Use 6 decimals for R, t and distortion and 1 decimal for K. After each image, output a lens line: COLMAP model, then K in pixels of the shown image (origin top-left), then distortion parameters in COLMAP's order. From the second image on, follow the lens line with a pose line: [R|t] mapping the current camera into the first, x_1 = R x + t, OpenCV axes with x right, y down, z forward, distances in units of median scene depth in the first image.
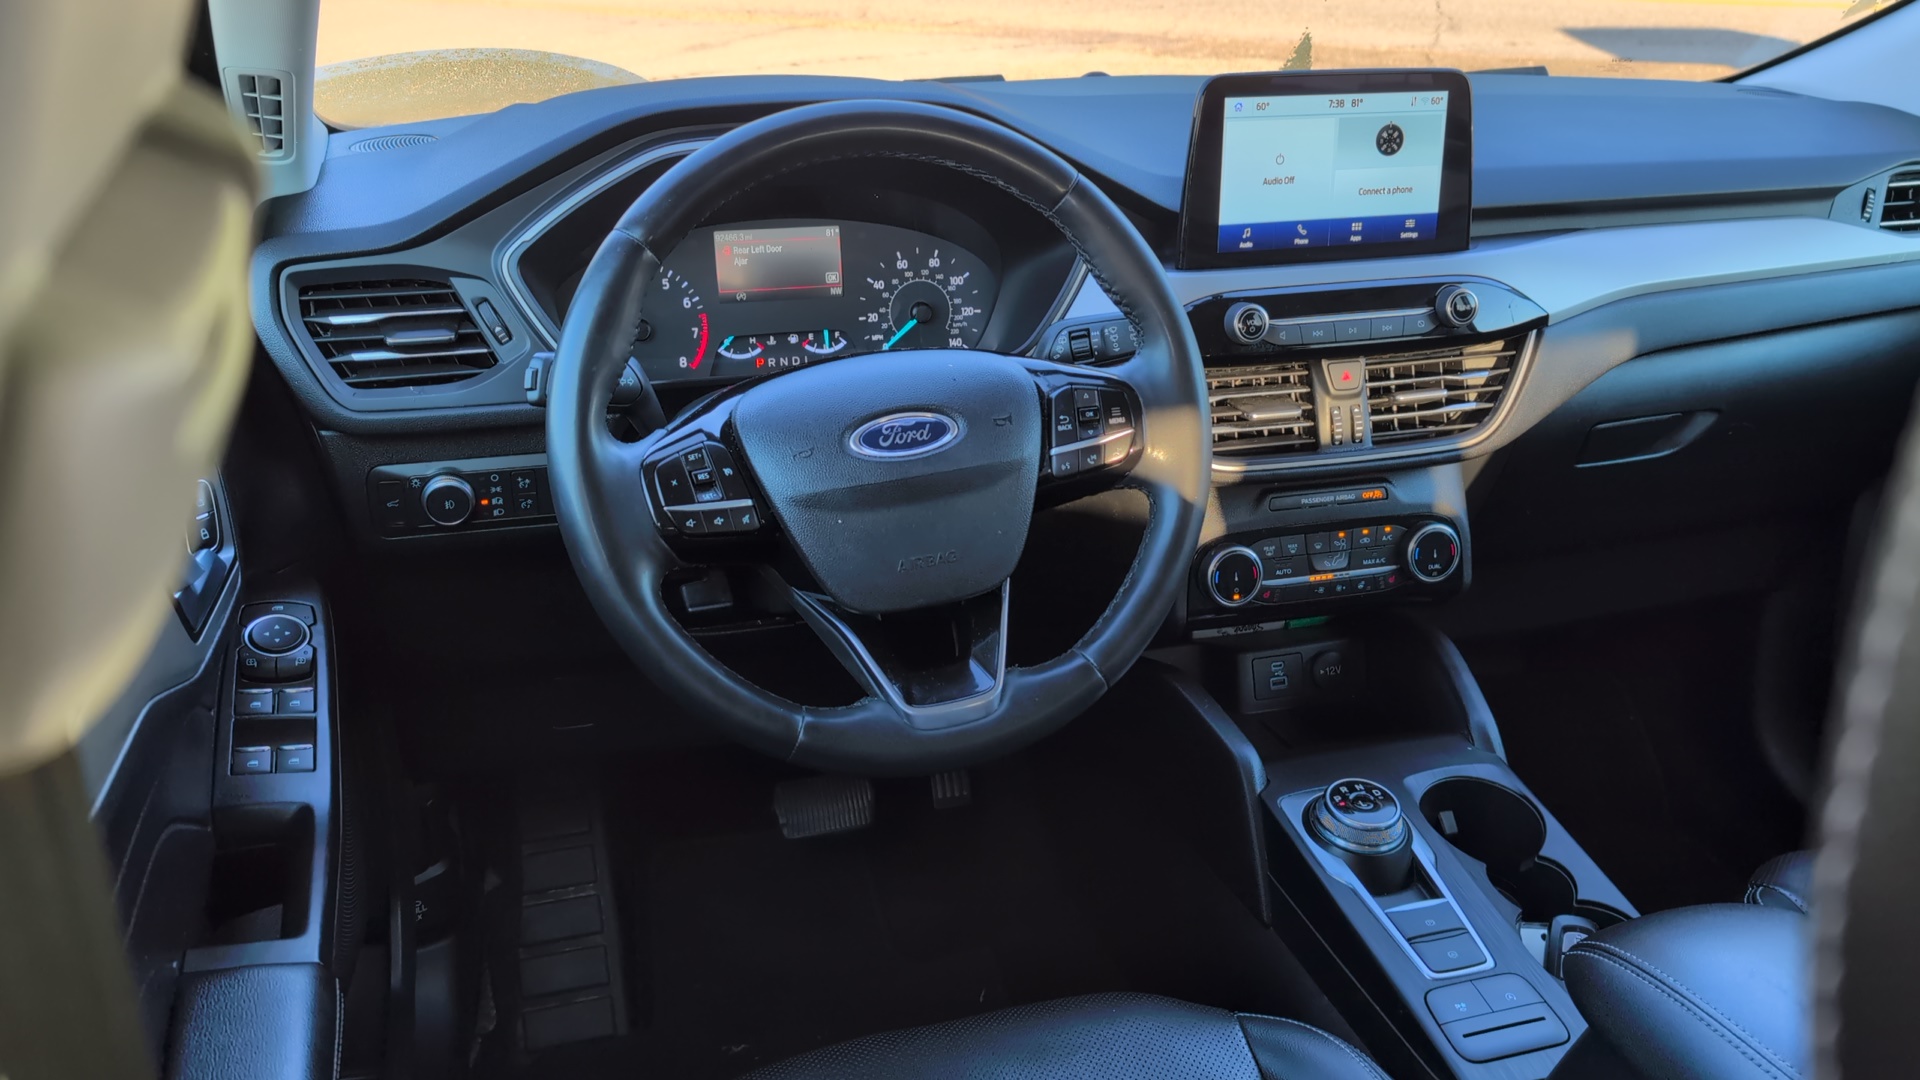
lens RADIAL K [[1578.8, 0, 967.9], [0, 1578.8, 553.7], [0, 0, 1]] dist [-0.004277, 0.000250]
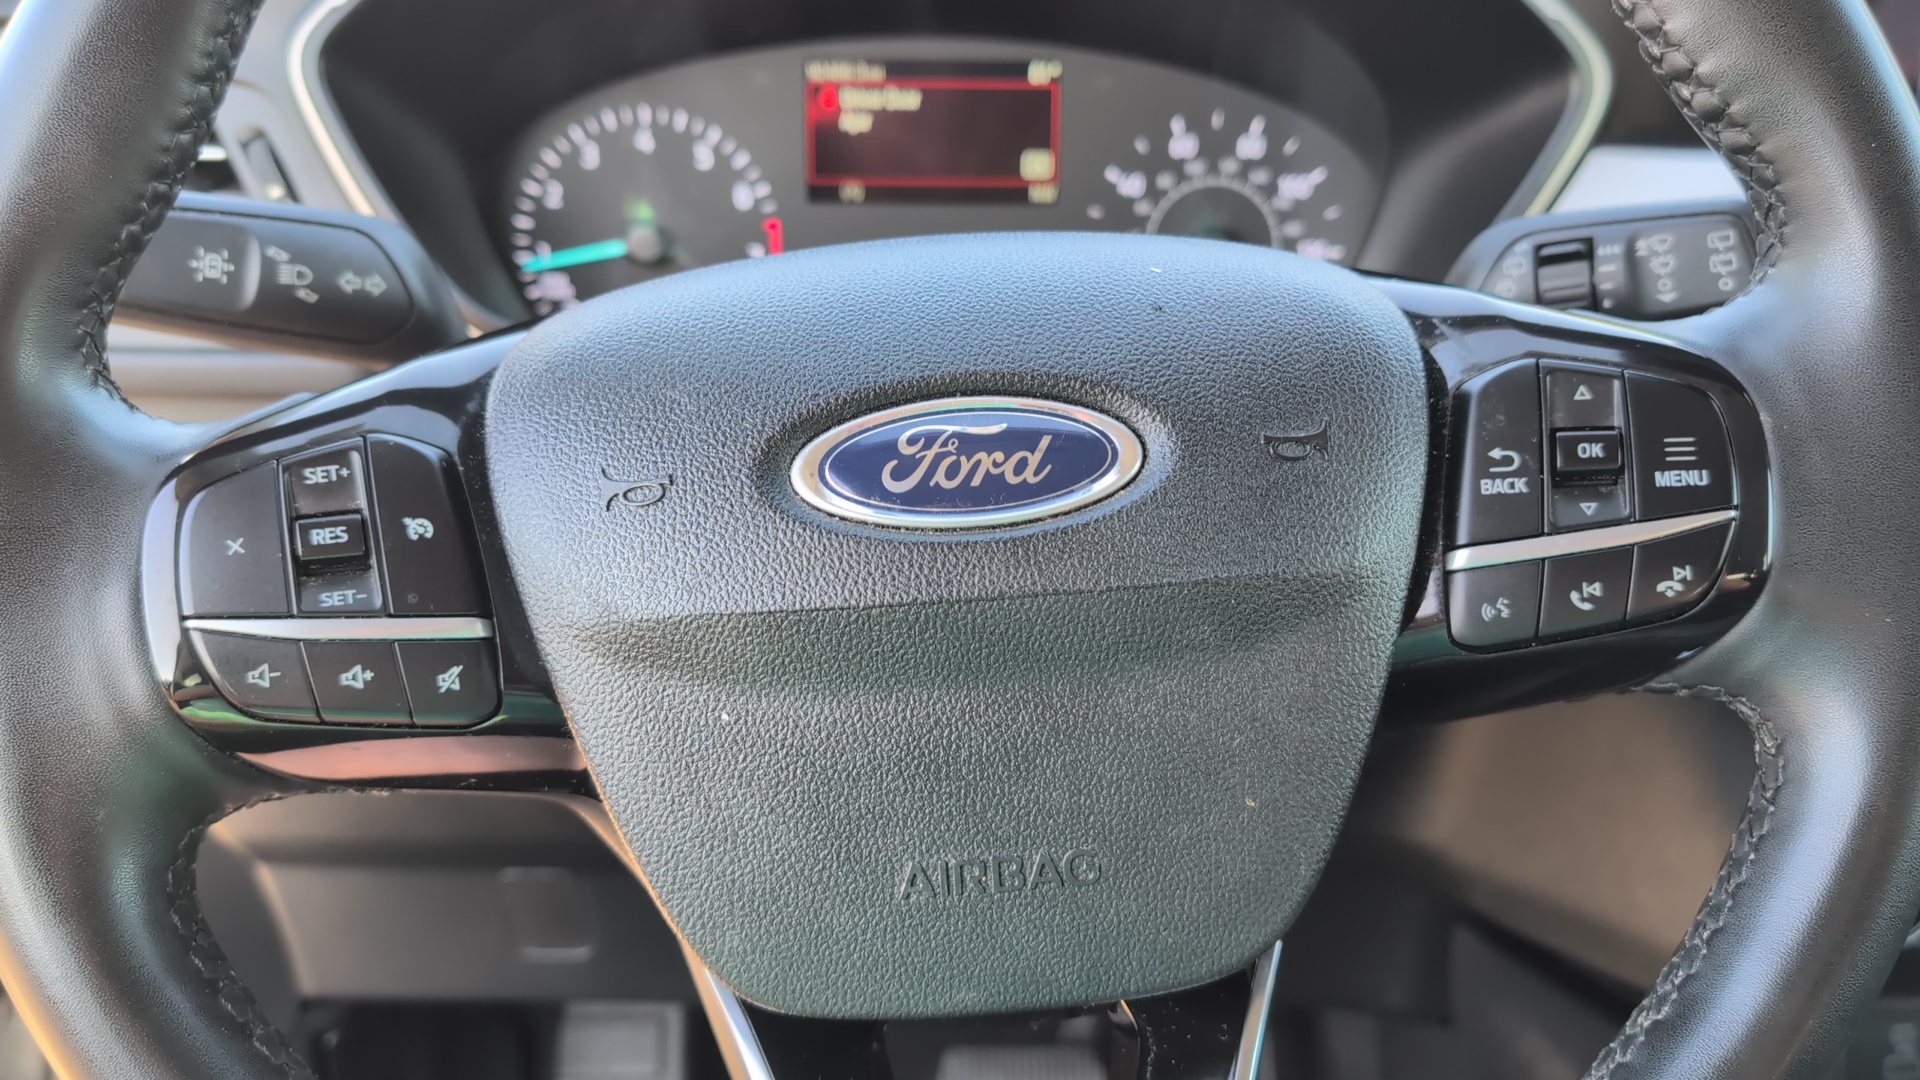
lens RADIAL K [[1578.8, 0, 967.9], [0, 1578.8, 553.7], [0, 0, 1]] dist [-0.004277, 0.000250]
pose [[0.963019, 0.092154, -0.253184, 0.035570], [-0.103090, 0.994212, -0.030243, -0.041546], [0.248932, 0.055225, 0.966945, 0.606321]]
